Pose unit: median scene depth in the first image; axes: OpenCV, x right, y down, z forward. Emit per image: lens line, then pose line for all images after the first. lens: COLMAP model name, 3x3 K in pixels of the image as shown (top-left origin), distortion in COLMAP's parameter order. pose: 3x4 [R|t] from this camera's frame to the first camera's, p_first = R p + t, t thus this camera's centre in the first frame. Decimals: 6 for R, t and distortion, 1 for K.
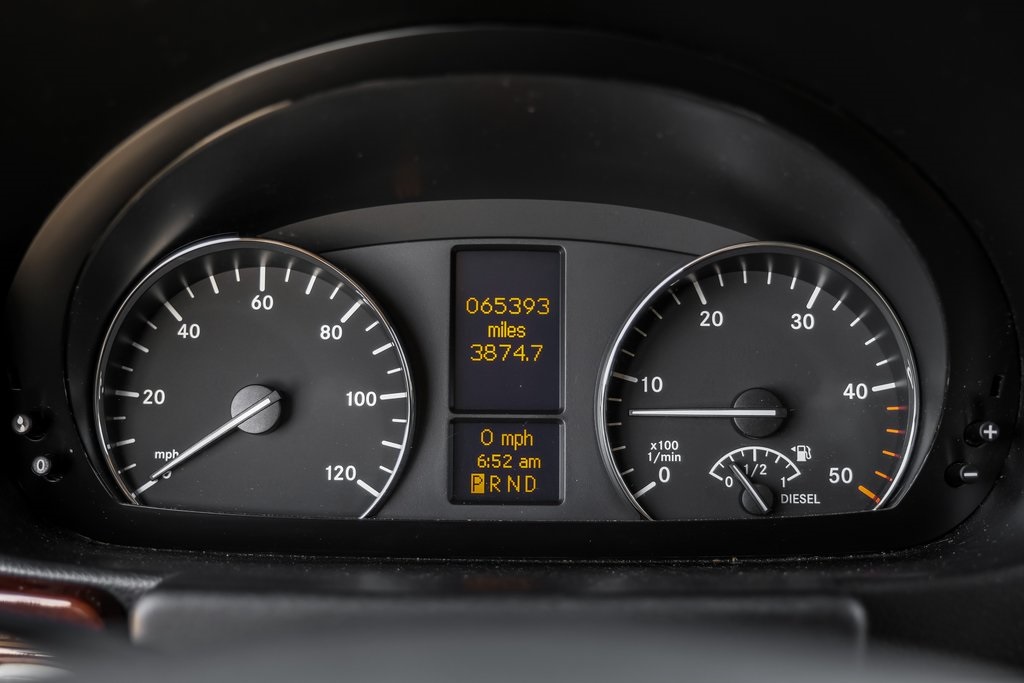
lens RADIAL K [[1178.4, 0, 509.2], [0, 1178.4, 350.4], [0, 0, 1]] dist [-0.078314, 0.000000]
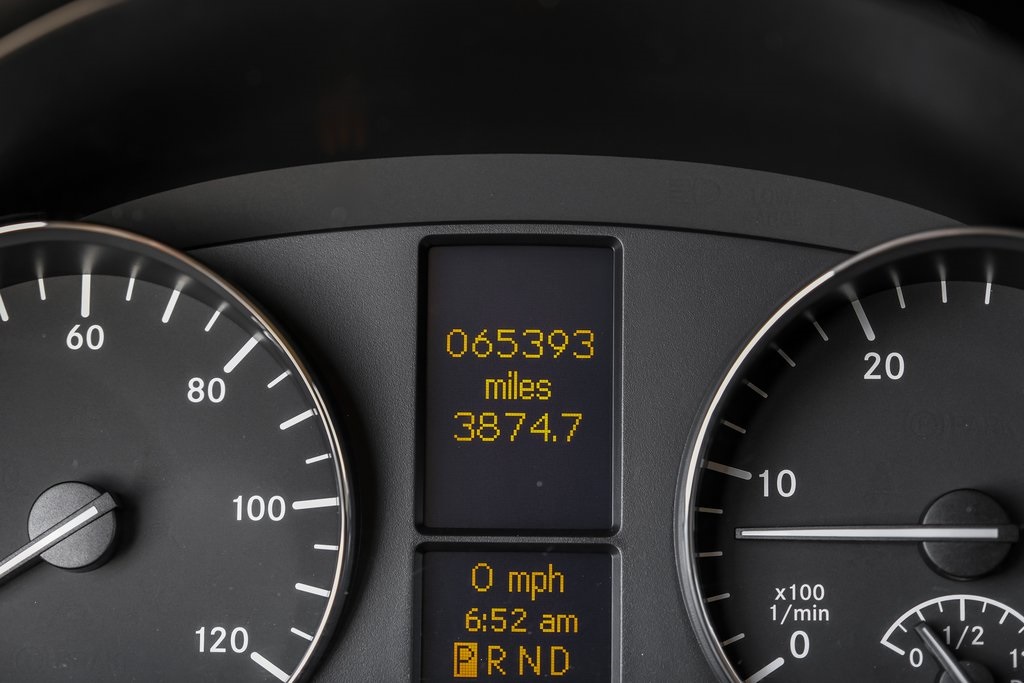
lens RADIAL K [[2448.2, 0, 513.5], [0, 2448.2, 338.1], [0, 0, 1]] dist [-0.100566, 0.000000]
pose [[0.999699, -0.001083, -0.024523, 0.024696], [-0.000150, 0.998739, -0.050195, 0.018490], [0.024546, 0.050183, 0.998438, -0.167820]]
